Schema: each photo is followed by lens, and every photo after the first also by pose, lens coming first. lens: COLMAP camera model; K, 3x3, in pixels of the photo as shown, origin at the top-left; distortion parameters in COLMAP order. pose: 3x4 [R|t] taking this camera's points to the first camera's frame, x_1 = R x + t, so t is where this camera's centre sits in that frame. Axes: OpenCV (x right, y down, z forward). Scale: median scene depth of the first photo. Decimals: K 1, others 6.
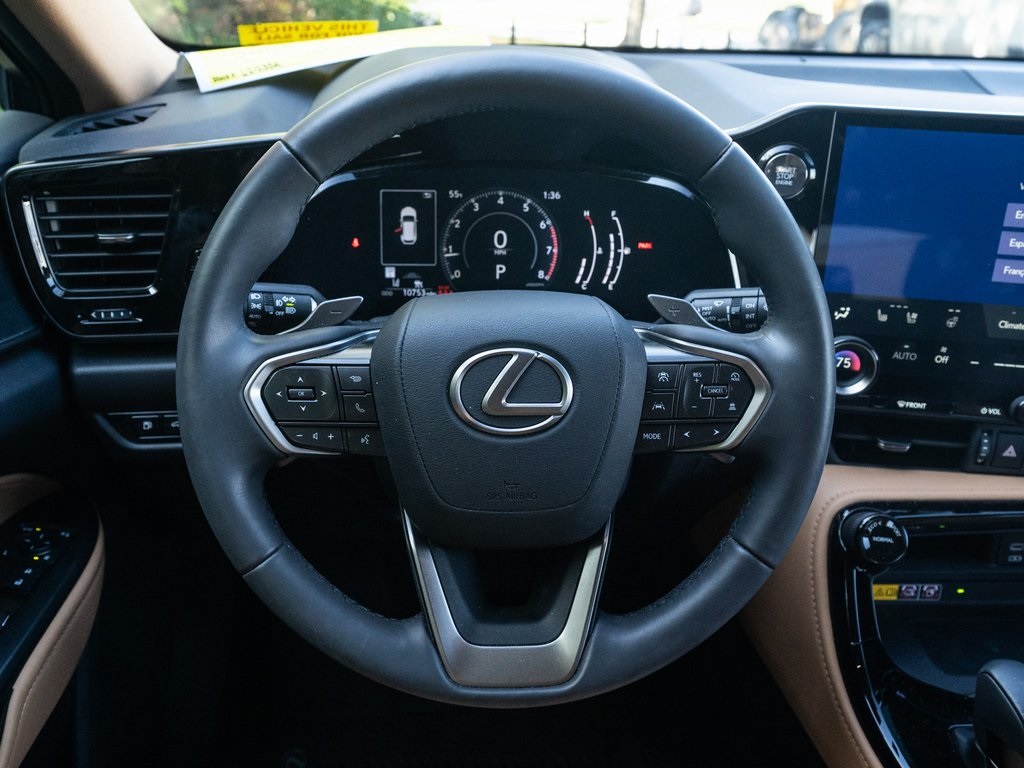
lens RADIAL K [[802.0, 0, 504.8], [0, 802.0, 378.8], [0, 0, 1]] dist [-0.057649, 0.063577]
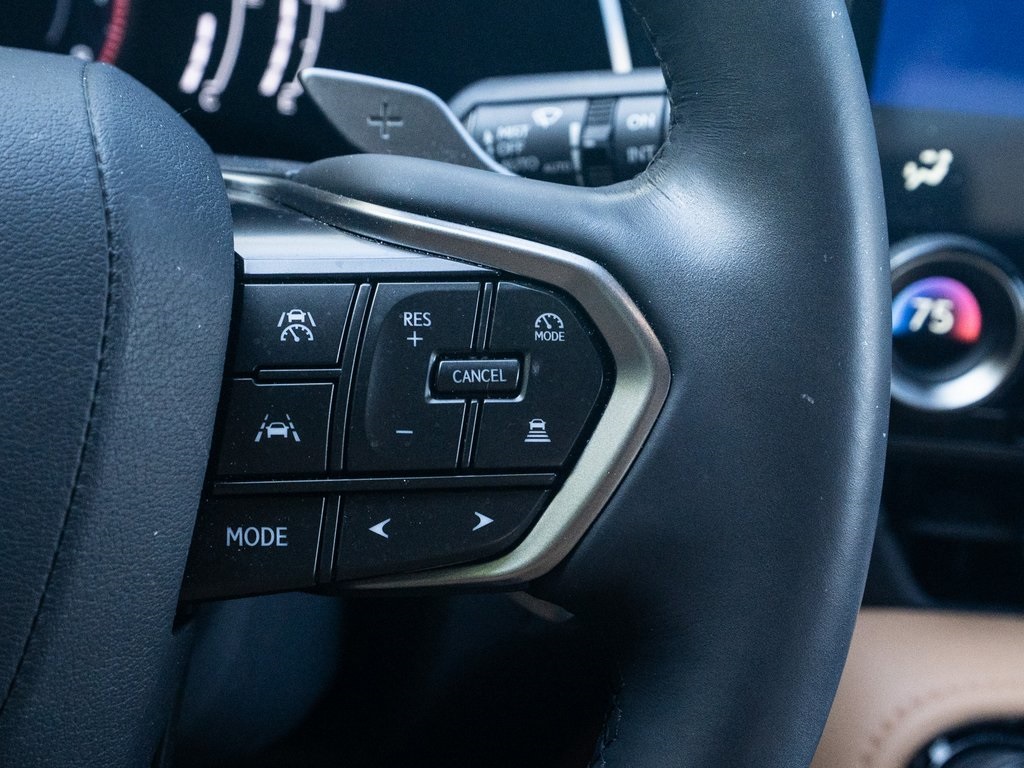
lens RADIAL K [[1535.0, 0, 512.0], [0, 1535.0, 384.0], [0, 0, 1]] dist [0.021184, 0.038842]
pose [[0.992949, 0.005561, 0.118411, 0.199599], [-0.003256, 0.999802, -0.019651, 0.027216], [-0.118497, 0.019127, 0.992770, 0.432384]]
